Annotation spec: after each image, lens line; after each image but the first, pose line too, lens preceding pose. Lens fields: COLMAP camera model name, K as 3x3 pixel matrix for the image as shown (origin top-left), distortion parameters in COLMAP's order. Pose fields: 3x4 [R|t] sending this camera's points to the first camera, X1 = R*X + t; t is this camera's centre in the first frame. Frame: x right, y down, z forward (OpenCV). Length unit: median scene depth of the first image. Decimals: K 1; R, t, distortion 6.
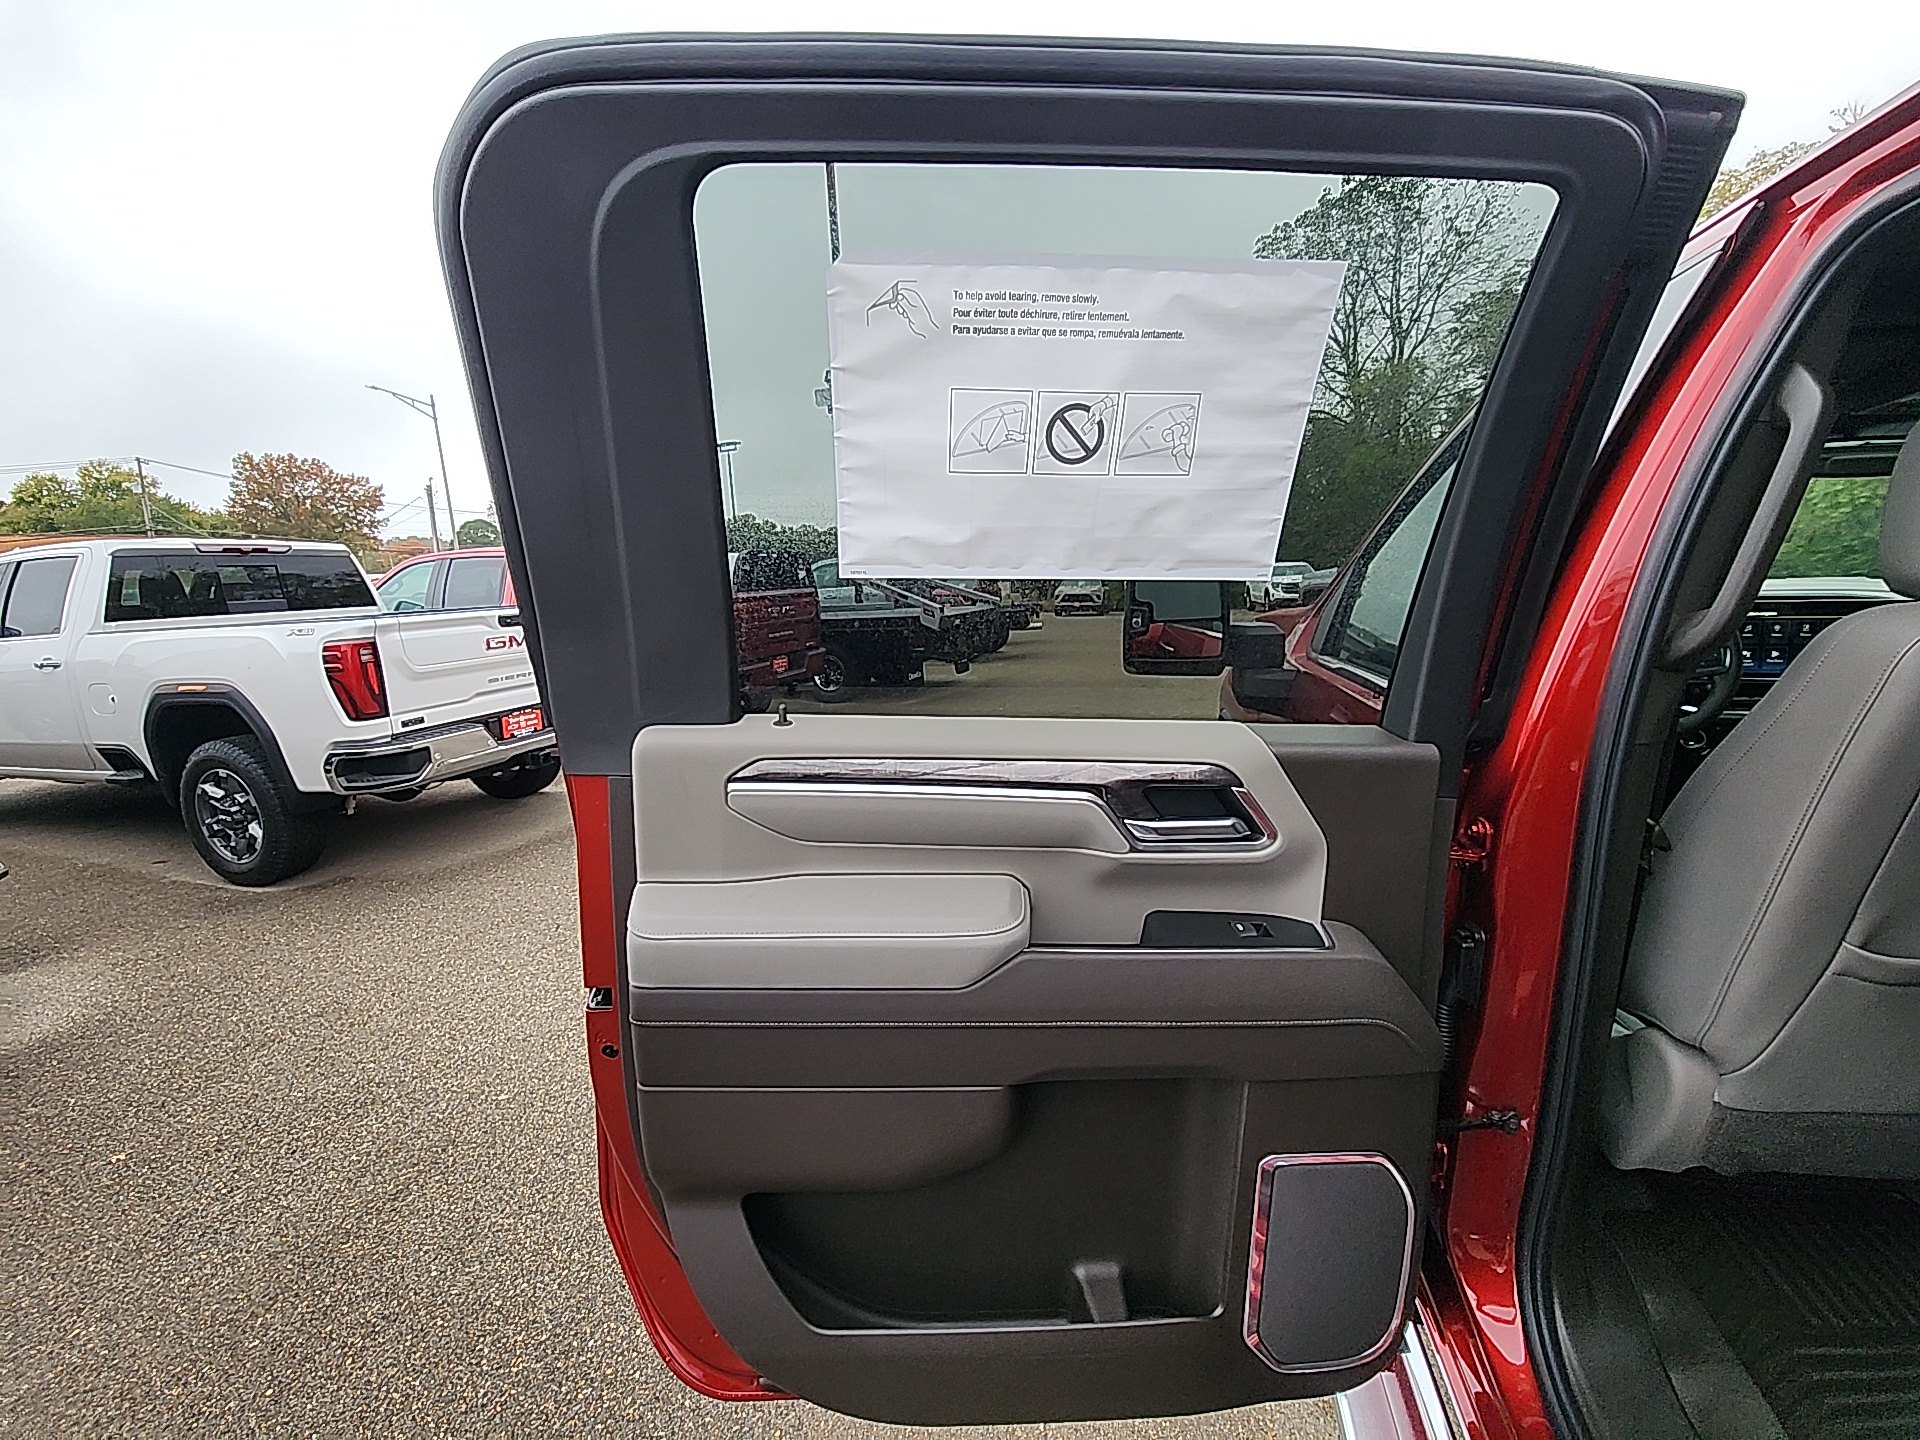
lens RADIAL K [[772.0, 0, 949.4], [0, 772.0, 694.7], [0, 0, 1]] dist [0.013017, -0.010022]
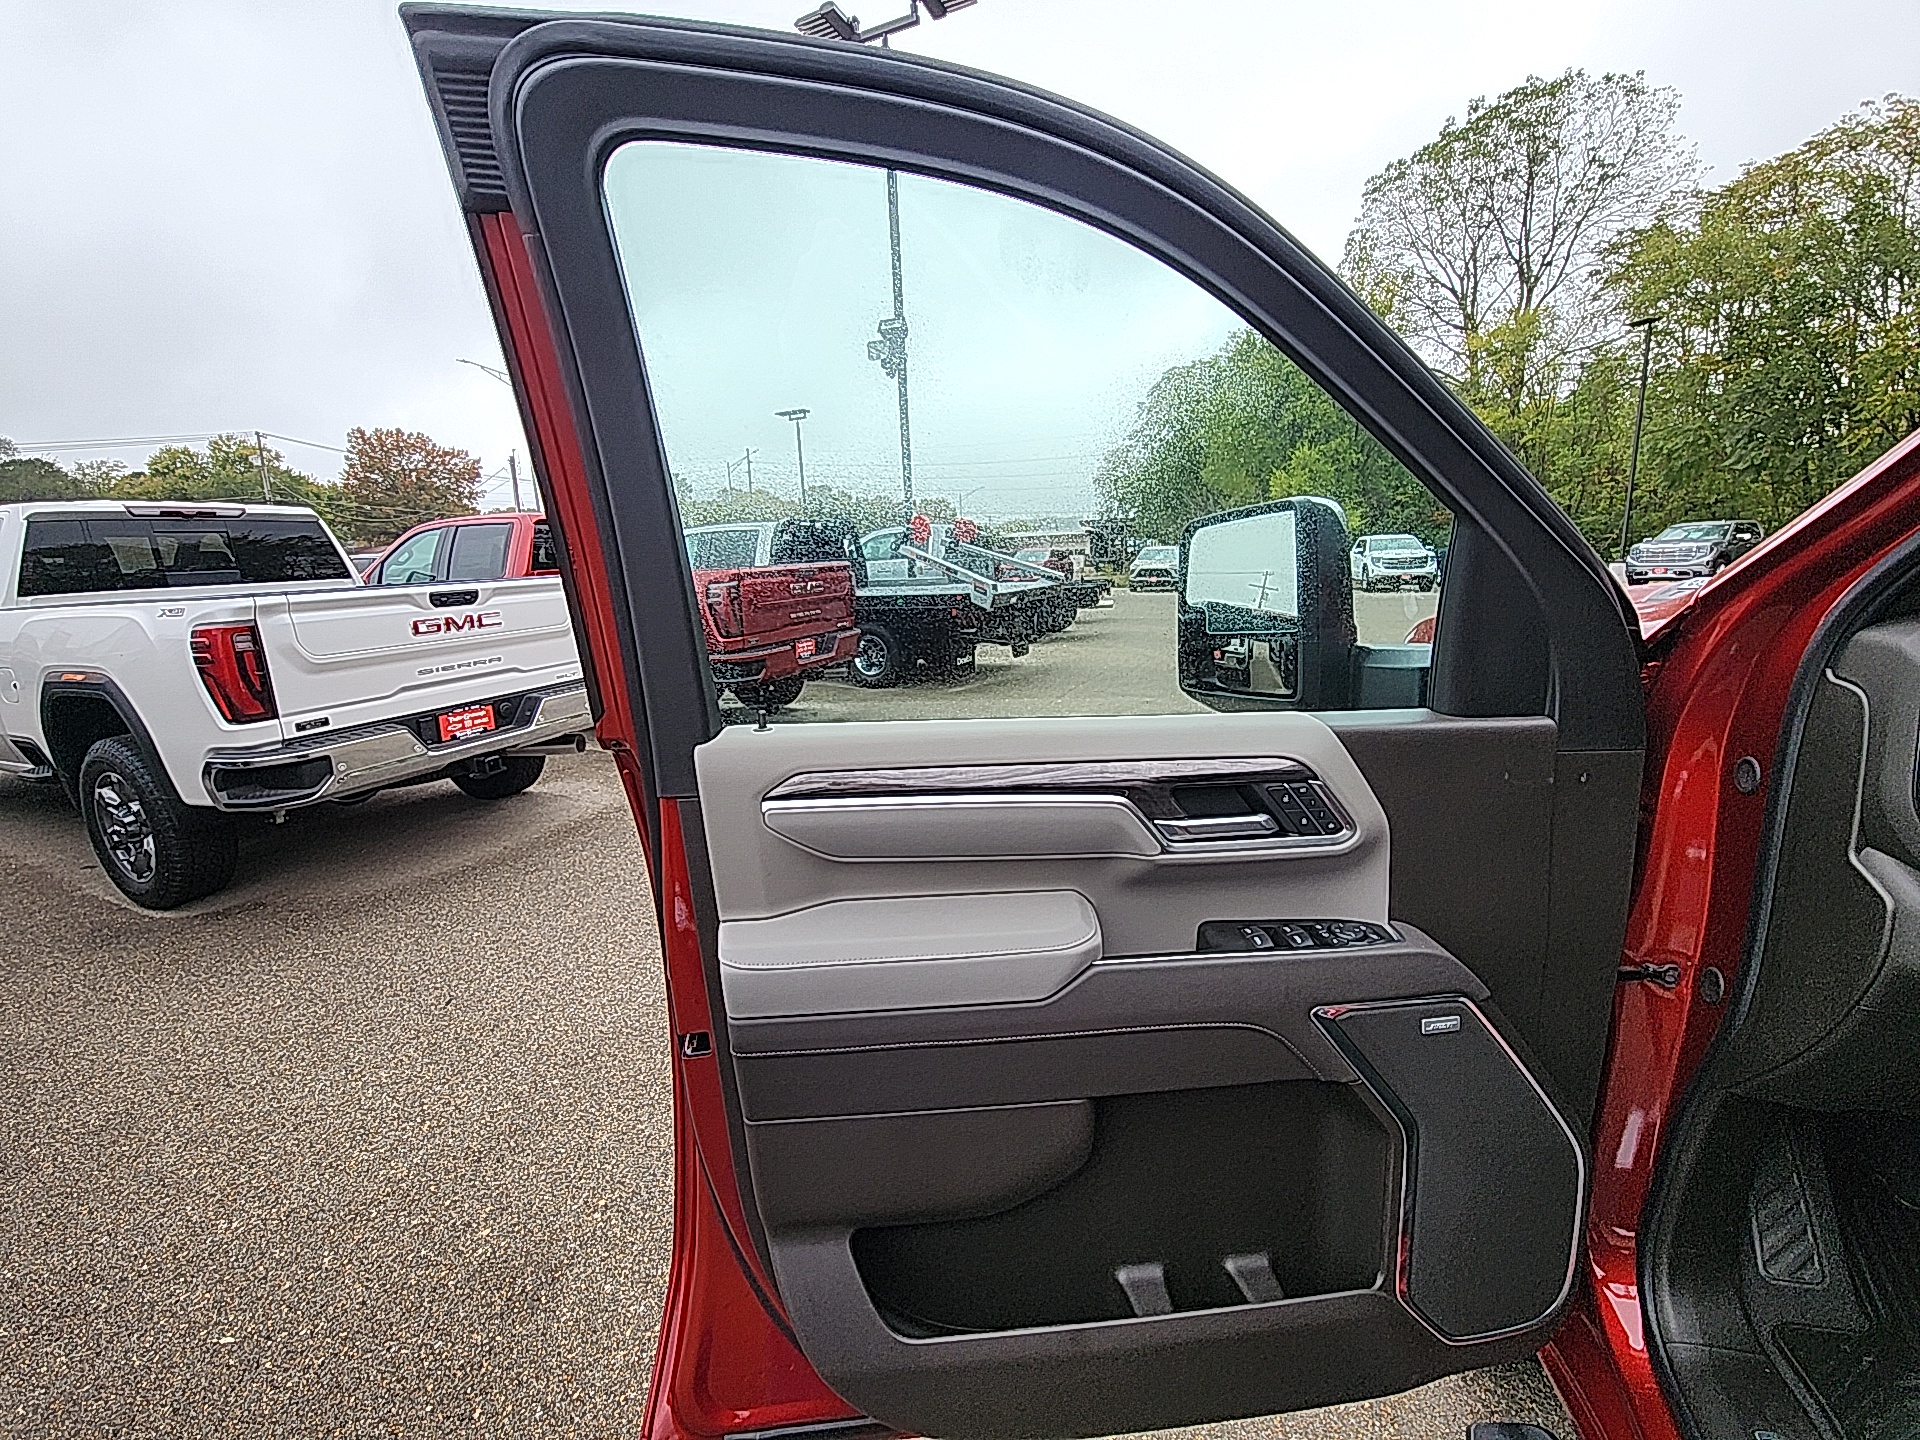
lens RADIAL K [[772.0, 0, 944.5], [0, 772.0, 701.3], [0, 0, 1]] dist [0.013017, -0.010022]
pose [[0.995090, 0.023972, -0.096022, 0.017553], [-0.019787, 0.998822, 0.044304, -0.014308], [0.096971, -0.042187, 0.994393, 0.095596]]
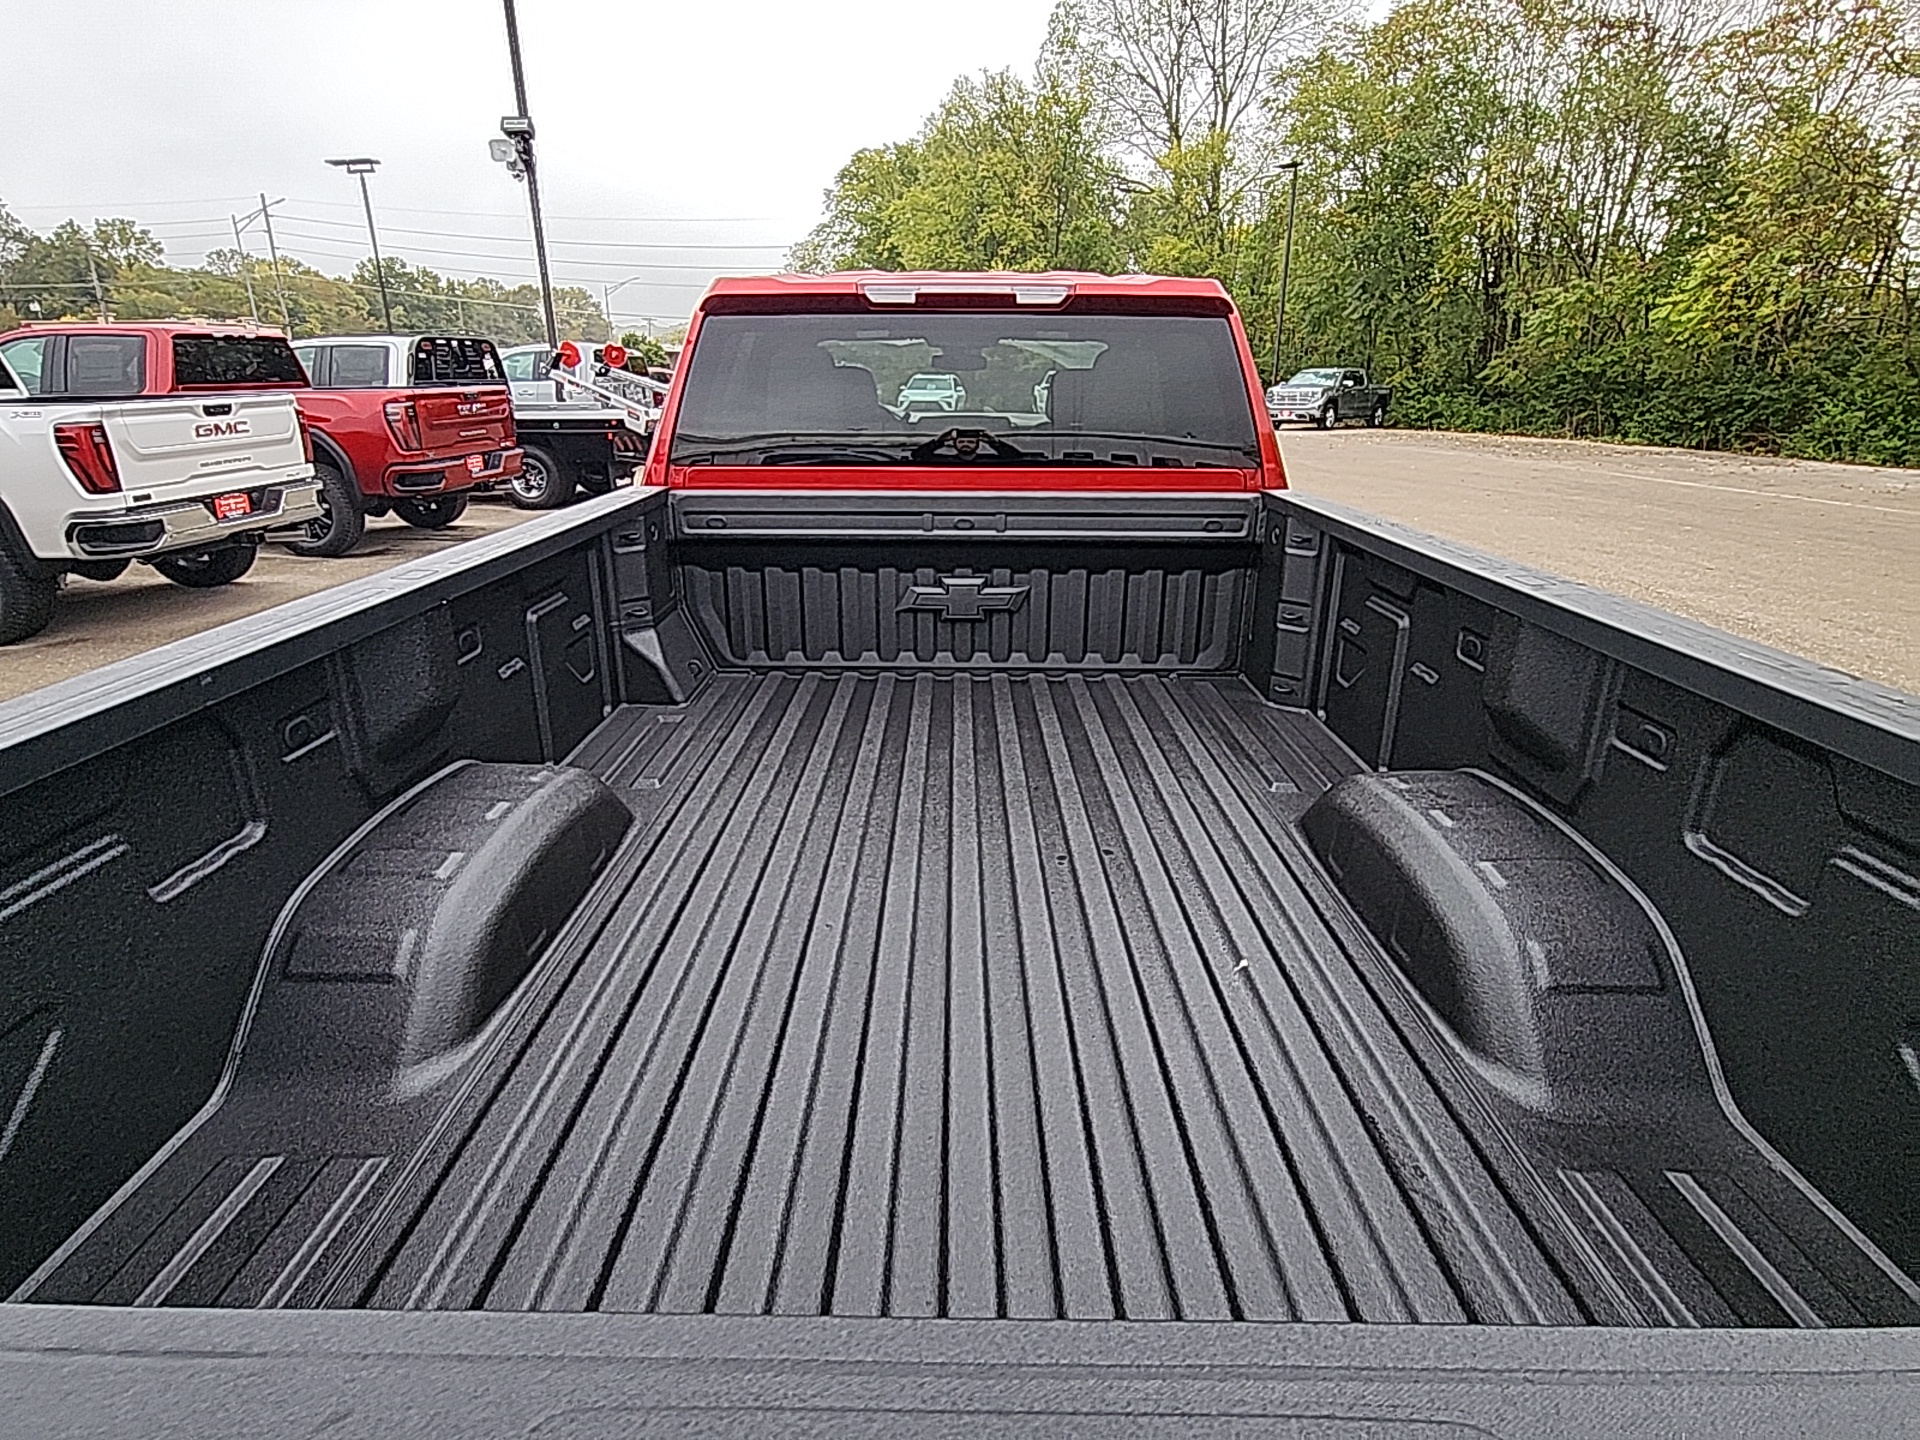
lens RADIAL K [[951.1, 0, 948.2], [0, 951.1, 694.3], [0, 0, 1]] dist [0.009536, -0.004681]
pose [[0.969774, -0.039507, 0.240784, 0.047682], [-0.003016, 0.984789, 0.173729, 0.027396], [-0.243985, -0.169204, 0.954904, -0.270162]]
